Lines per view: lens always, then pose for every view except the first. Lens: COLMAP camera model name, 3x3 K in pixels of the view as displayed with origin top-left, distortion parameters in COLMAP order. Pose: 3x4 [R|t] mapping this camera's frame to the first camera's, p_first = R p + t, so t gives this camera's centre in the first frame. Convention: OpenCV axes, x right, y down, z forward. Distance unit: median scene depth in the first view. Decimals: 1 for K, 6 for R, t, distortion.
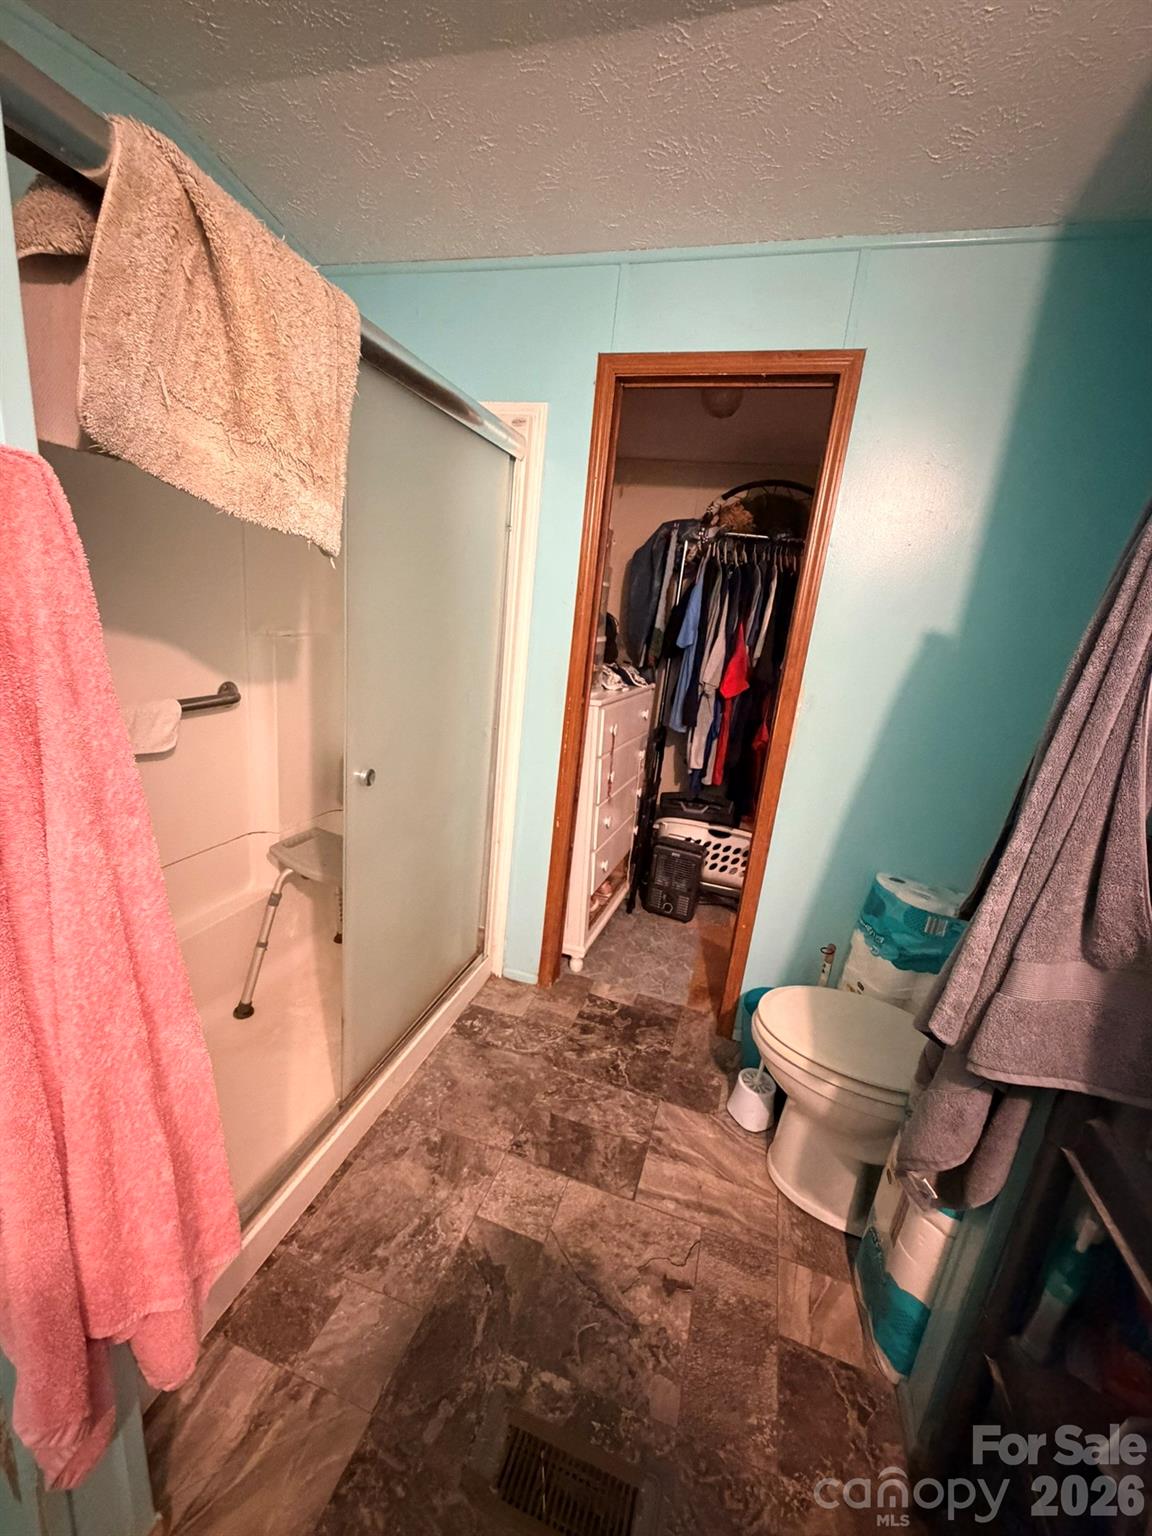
lens RADIAL K [[610.4, 0, 572.2], [0, 610.4, 767.8], [0, 0, 1]] dist [-0.004990, 0.000719]
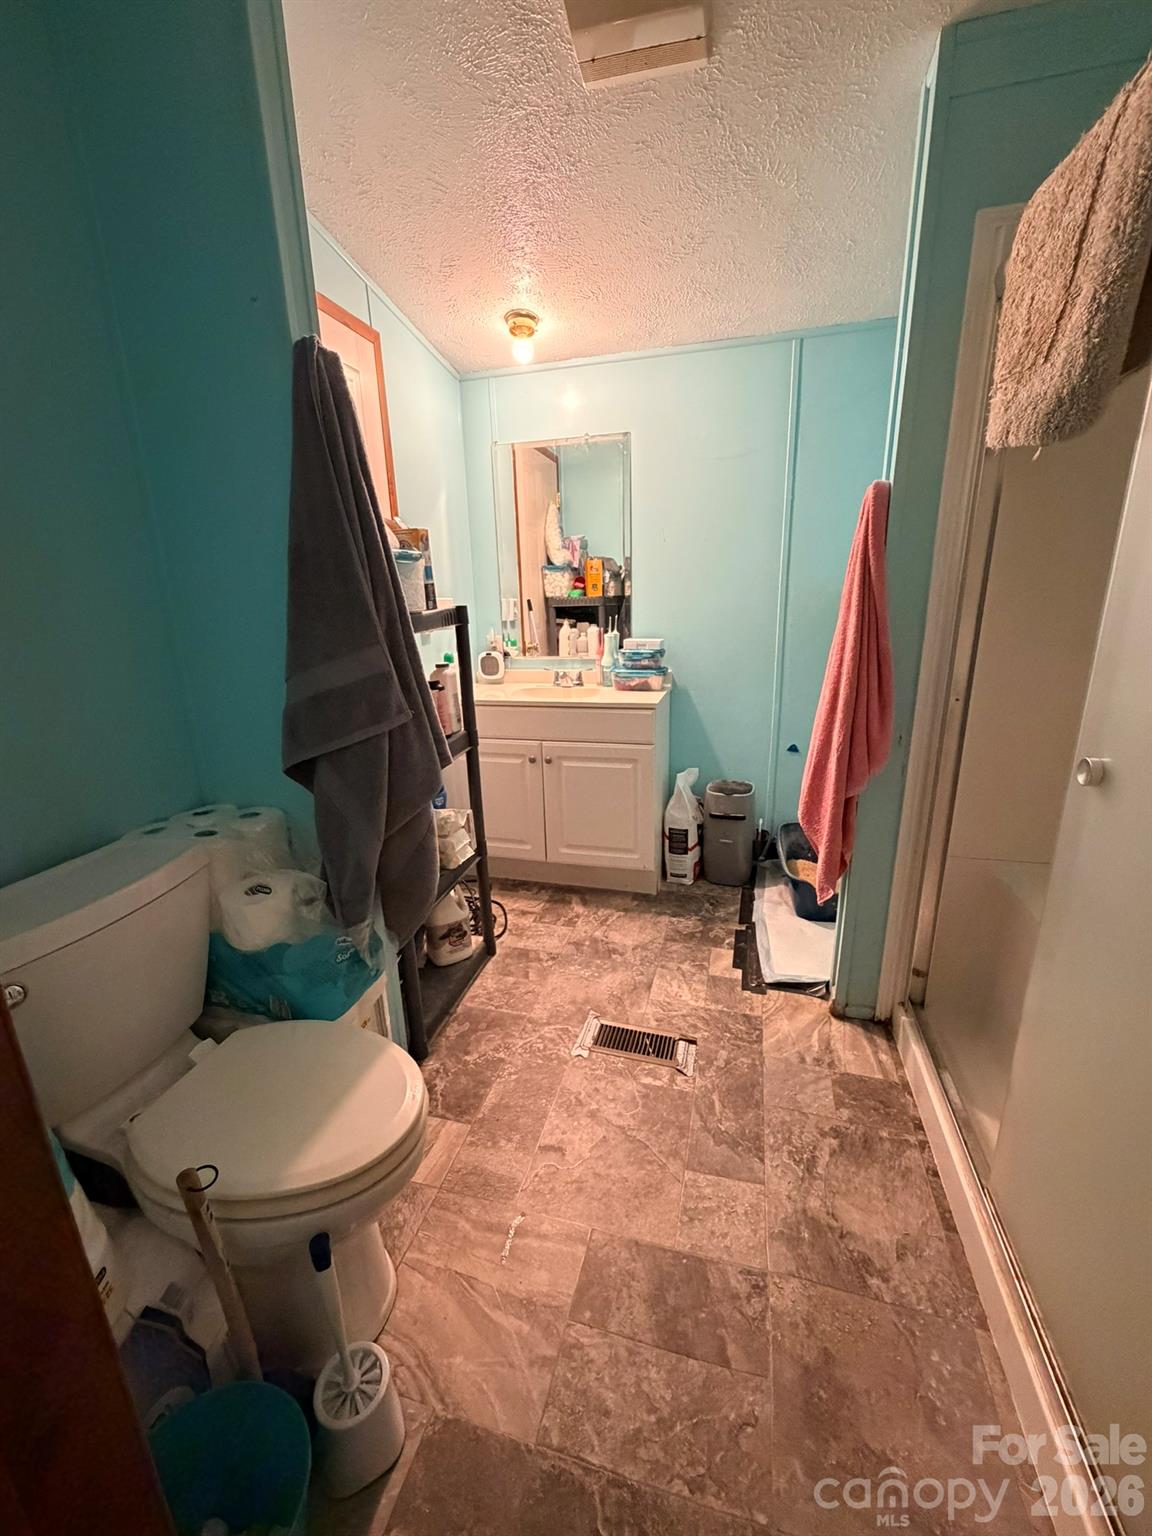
lens RADIAL K [[610.4, 0, 578.7], [0, 610.4, 769.0], [0, 0, 1]] dist [-0.004990, 0.000719]
pose [[-0.995920, -0.058413, -0.068782, 0.218470], [-0.085431, 0.855796, 0.510211, -0.244403], [0.029061, 0.514006, -0.857294, 1.437016]]
